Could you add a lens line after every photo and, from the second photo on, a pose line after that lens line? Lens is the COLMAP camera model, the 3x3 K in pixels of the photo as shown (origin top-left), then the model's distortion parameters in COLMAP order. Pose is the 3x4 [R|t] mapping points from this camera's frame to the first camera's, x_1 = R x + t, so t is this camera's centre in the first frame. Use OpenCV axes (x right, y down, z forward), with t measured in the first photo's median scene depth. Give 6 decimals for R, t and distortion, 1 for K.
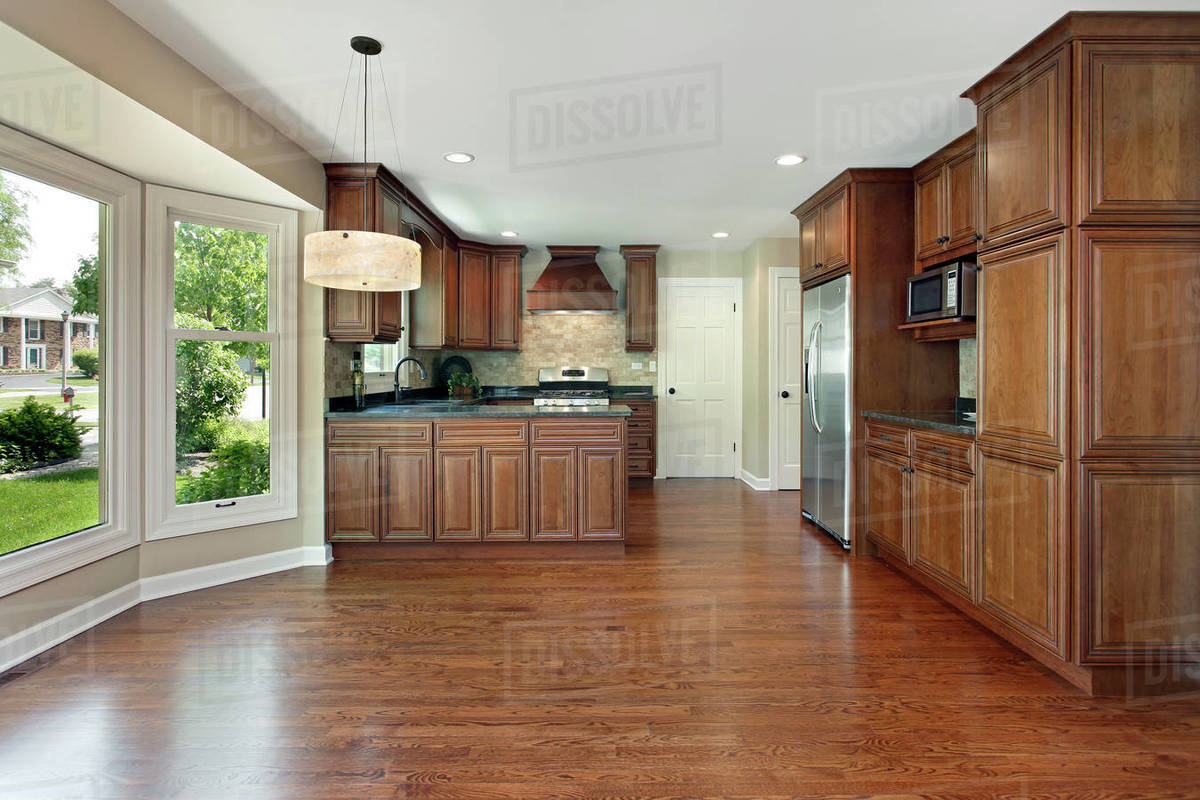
lens RADIAL K [[571.2, 0, 600.4], [0, 571.2, 371.1], [0, 0, 1]] dist [-0.001662, 0.000064]
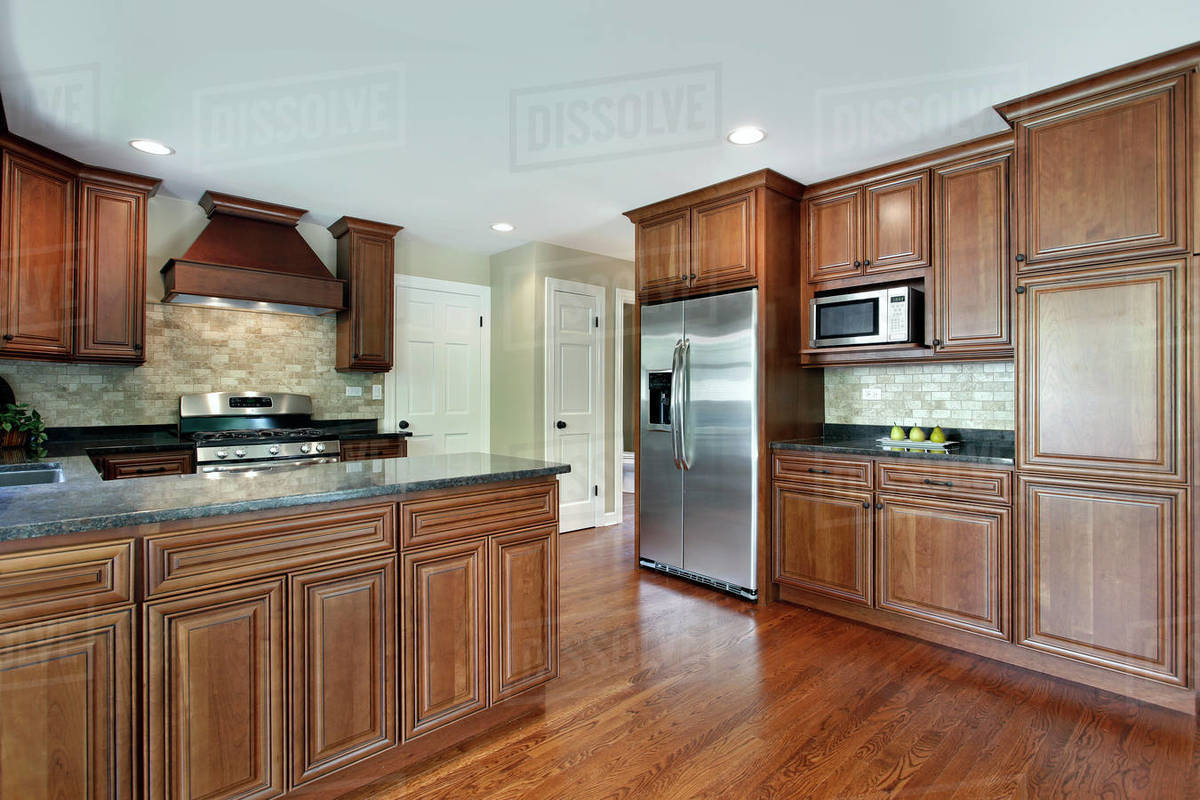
lens RADIAL K [[546.5, 0, 600.8], [0, 546.5, 393.1], [0, 0, 1]] dist [-0.007442, -0.000051]
pose [[0.735037, 0.003297, 0.678019, -0.175632], [0.002550, 0.999968, -0.007628, -0.001111], [-0.678023, 0.007336, 0.735004, 0.298659]]
